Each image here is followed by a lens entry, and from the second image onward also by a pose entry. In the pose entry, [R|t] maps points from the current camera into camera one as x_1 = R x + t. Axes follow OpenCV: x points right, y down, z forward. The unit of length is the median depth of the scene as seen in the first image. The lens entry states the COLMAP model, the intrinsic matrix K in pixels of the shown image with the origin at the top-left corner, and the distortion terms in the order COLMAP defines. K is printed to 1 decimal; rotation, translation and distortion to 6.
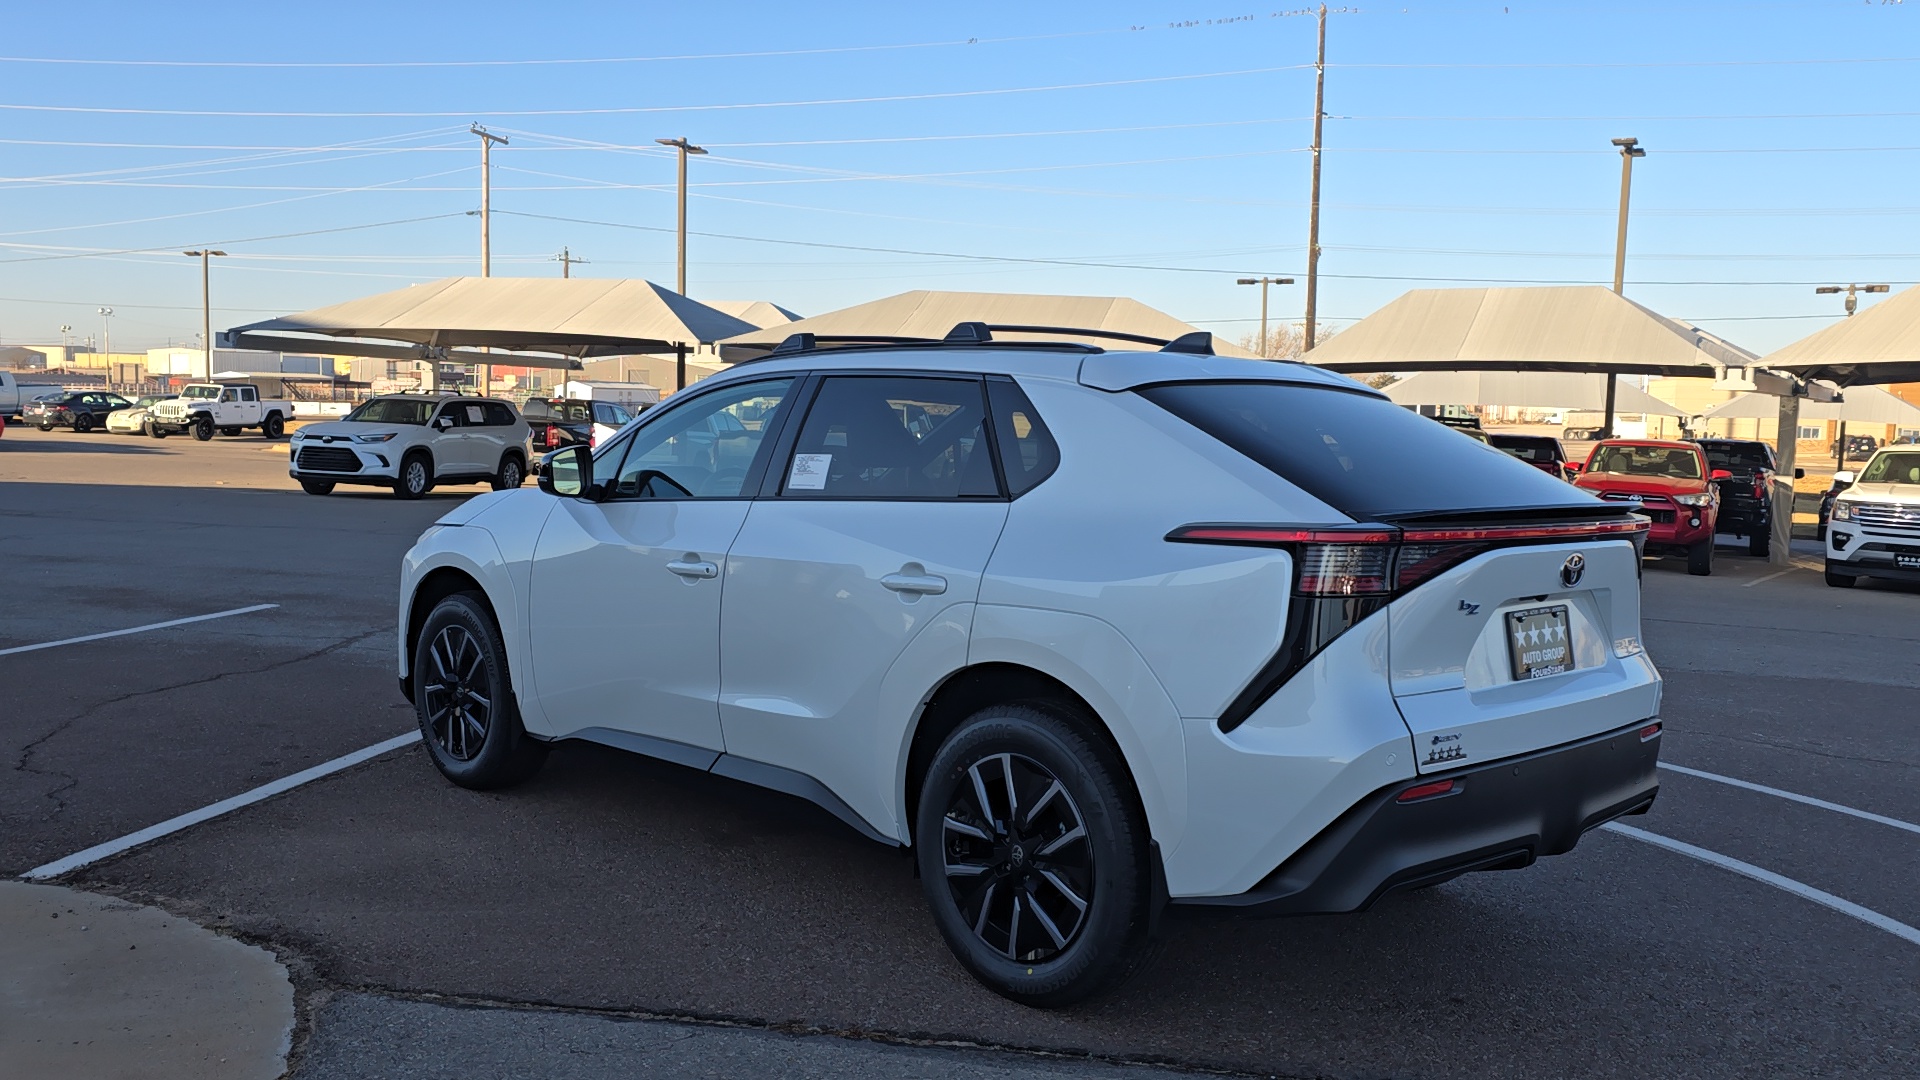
lens RADIAL K [[1597.3, 0, 963.1], [0, 1597.3, 542.9], [0, 0, 1]] dist [0.005566, -0.006812]
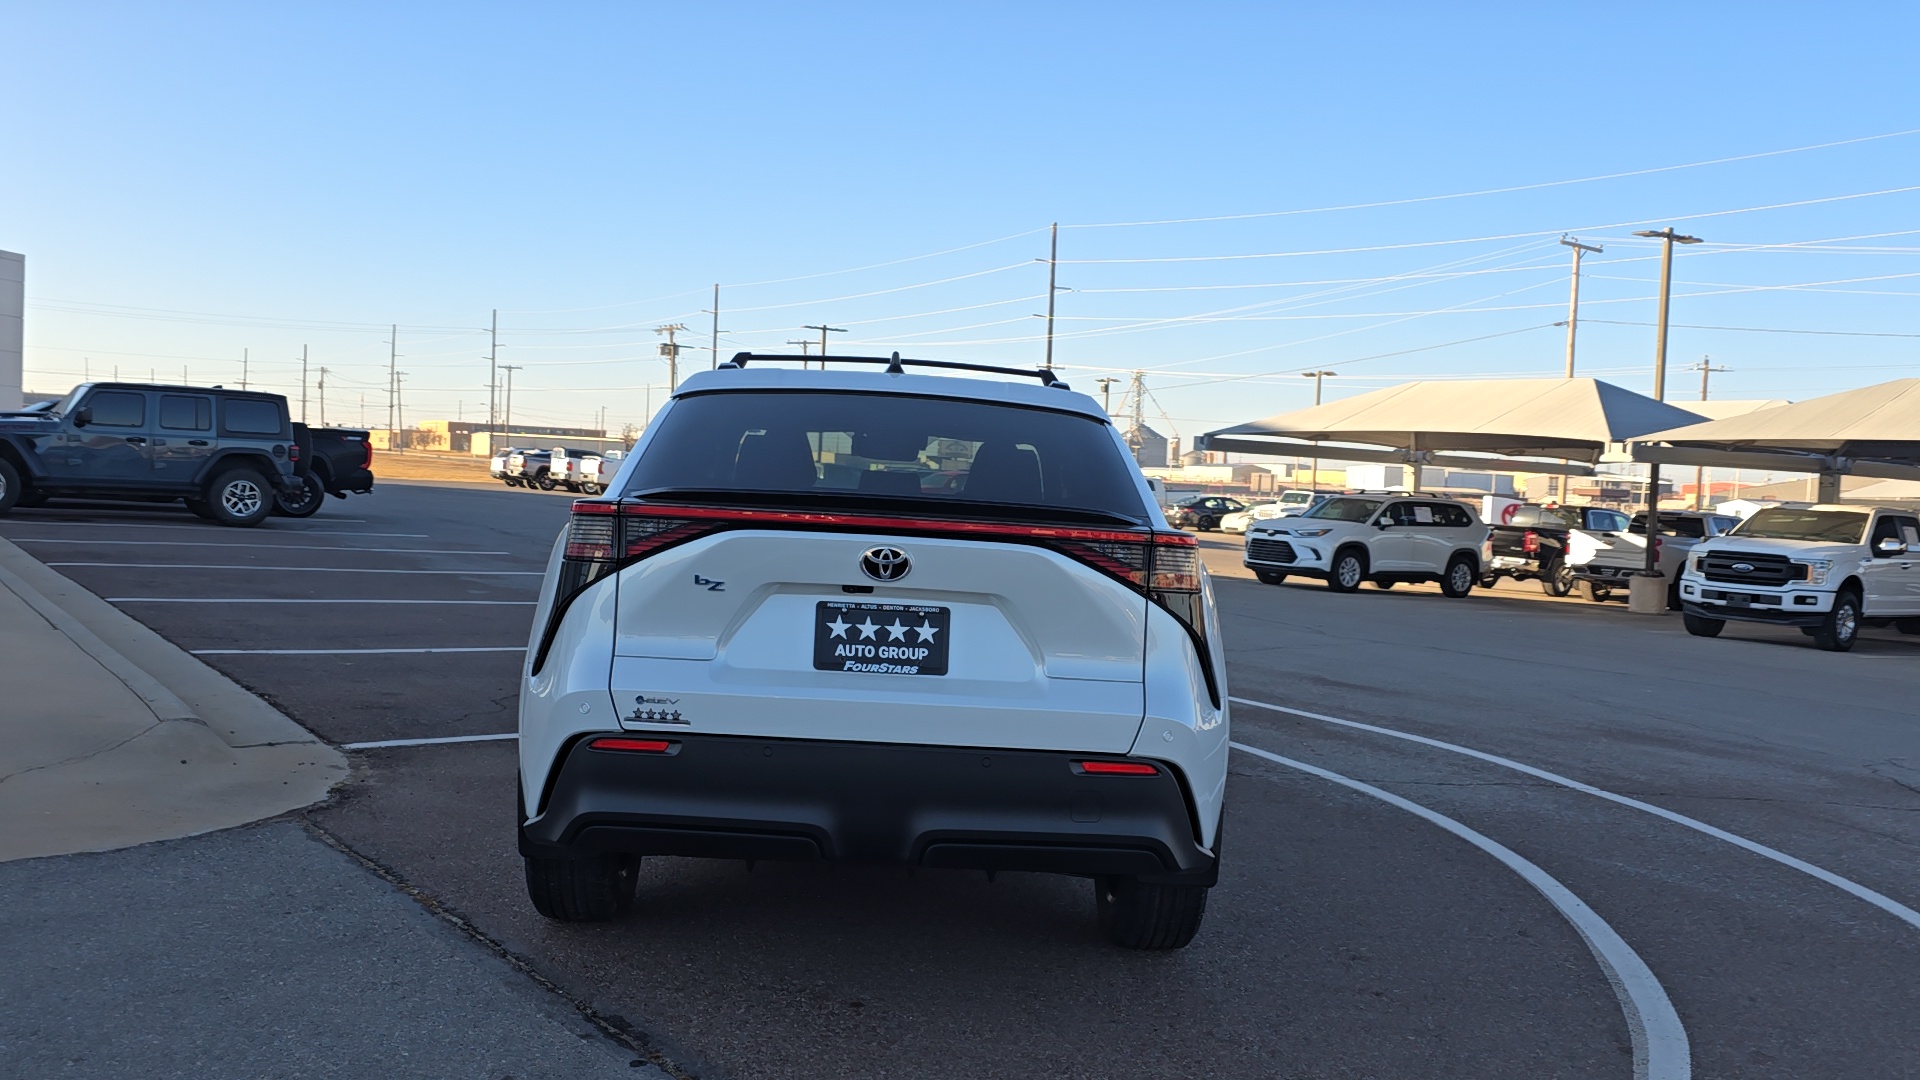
lens RADIAL K [[1597.3, 0, 963.1], [0, 1597.3, 542.9], [0, 0, 1]] dist [0.005566, -0.006812]
pose [[0.754726, 0.033157, -0.655202, 0.142510], [-0.081368, 0.995741, -0.043338, 0.005762], [0.650975, 0.086021, 0.754209, 0.039116]]
